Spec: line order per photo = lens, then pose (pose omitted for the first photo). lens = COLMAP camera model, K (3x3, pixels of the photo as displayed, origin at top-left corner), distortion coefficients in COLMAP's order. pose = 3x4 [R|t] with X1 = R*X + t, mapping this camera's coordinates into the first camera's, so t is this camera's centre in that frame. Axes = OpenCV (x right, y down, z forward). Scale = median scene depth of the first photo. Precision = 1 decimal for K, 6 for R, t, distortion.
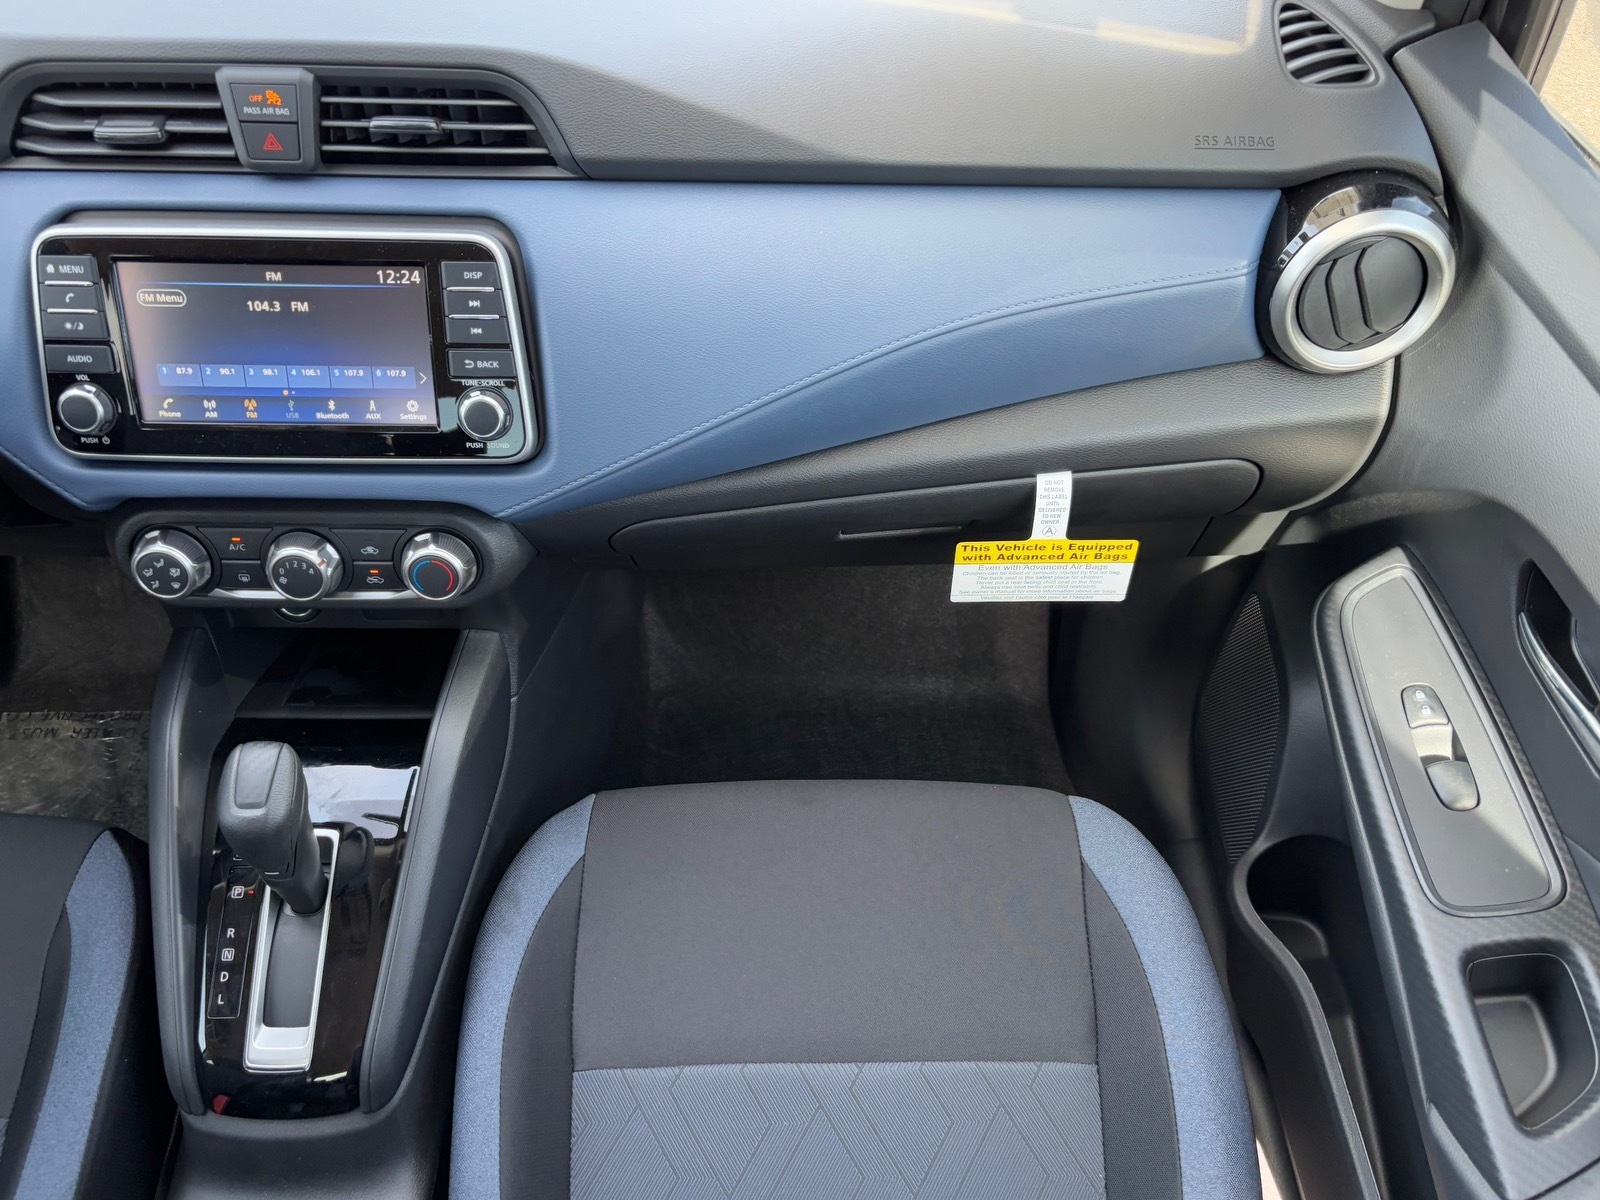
lens RADIAL K [[1302.2, 0, 813.6], [0, 1302.2, 609.5], [0, 0, 1]] dist [0.035876, -0.036180]
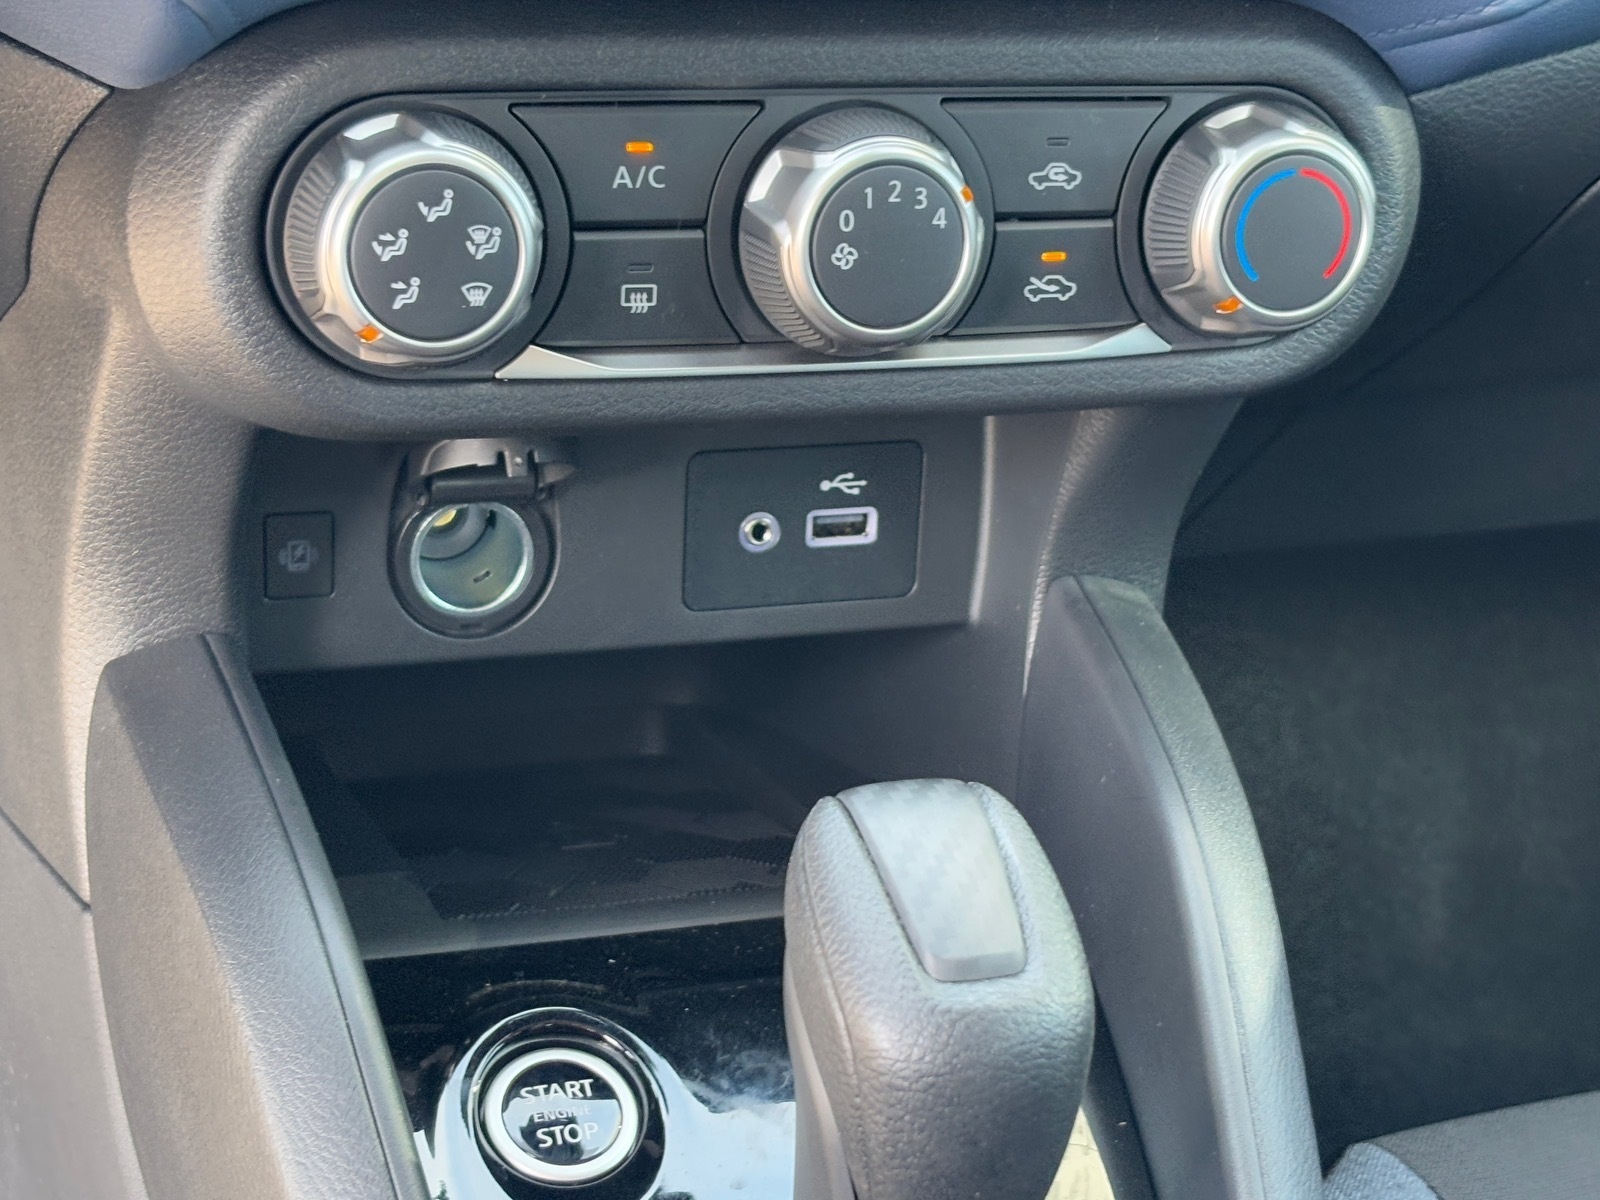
lens RADIAL K [[3028.0, 0, 832.9], [0, 3028.0, 593.3], [0, 0, 1]] dist [0.143737, 0.000000]
pose [[0.948225, -0.071758, 0.309386, -0.640063], [0.152259, 0.957609, -0.244547, 0.221818], [-0.278723, 0.278992, 0.918954, 0.407888]]
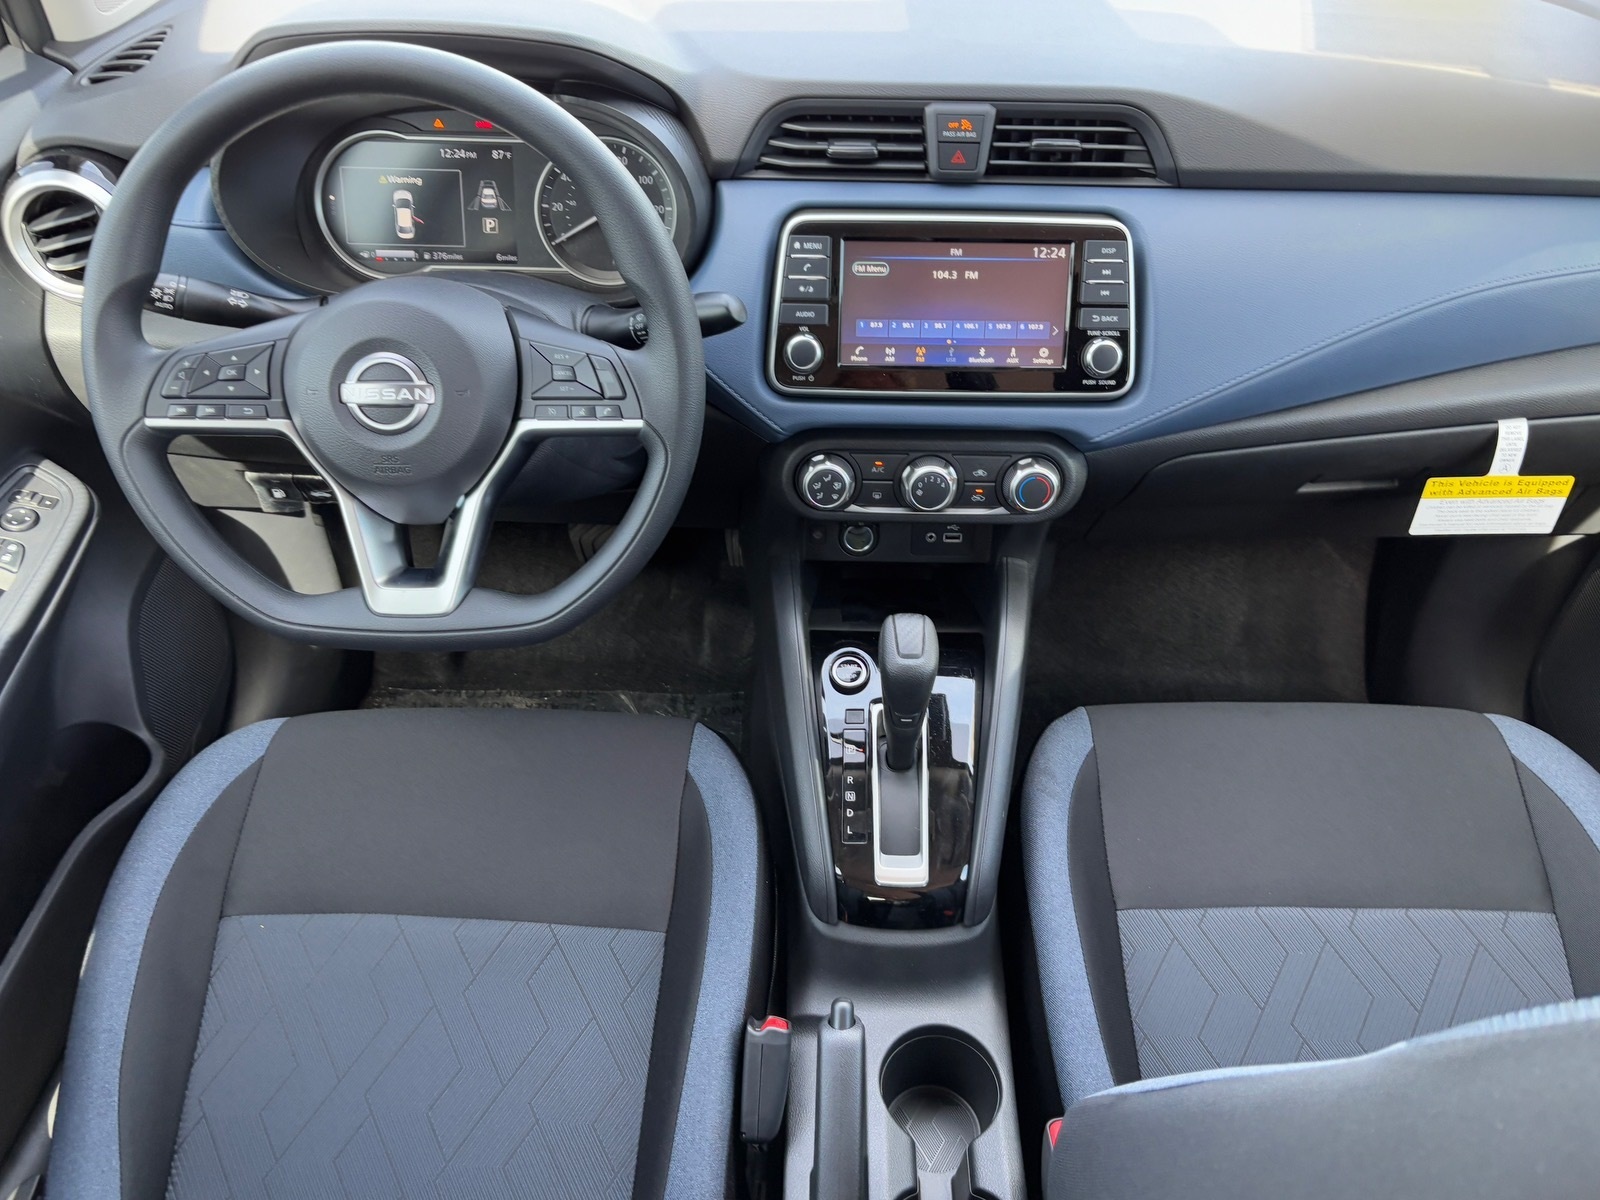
lens RADIAL K [[1302.2, 0, 816.5], [0, 1302.2, 608.5], [0, 0, 1]] dist [0.035876, -0.036180]
pose [[0.999713, 0.010586, -0.021470, -0.491710], [-0.013226, 0.991841, -0.126791, 0.262767], [0.019953, 0.127039, 0.991697, -0.267667]]
